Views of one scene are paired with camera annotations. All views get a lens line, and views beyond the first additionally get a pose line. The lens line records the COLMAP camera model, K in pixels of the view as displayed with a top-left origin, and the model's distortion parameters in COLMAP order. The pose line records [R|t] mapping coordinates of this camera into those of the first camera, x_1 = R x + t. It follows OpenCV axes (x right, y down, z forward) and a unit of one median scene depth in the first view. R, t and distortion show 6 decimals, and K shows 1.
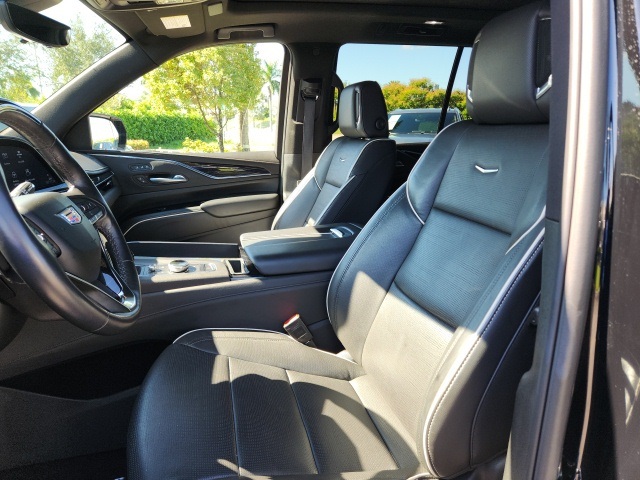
lens RADIAL K [[428.8, 0, 316.4], [0, 428.8, 243.2], [0, 0, 1]] dist [0.058595, -0.043184]
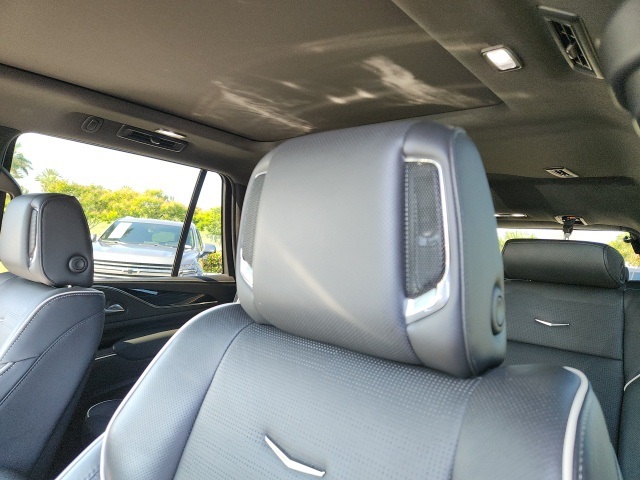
lens RADIAL K [[428.8, 0, 323.3], [0, 428.8, 246.0], [0, 0, 1]] dist [0.058595, -0.043184]
pose [[0.820925, 0.077872, 0.565701, 0.072122], [0.059789, 0.973492, -0.220770, -0.124928], [-0.567897, 0.215058, 0.794508, 0.270942]]
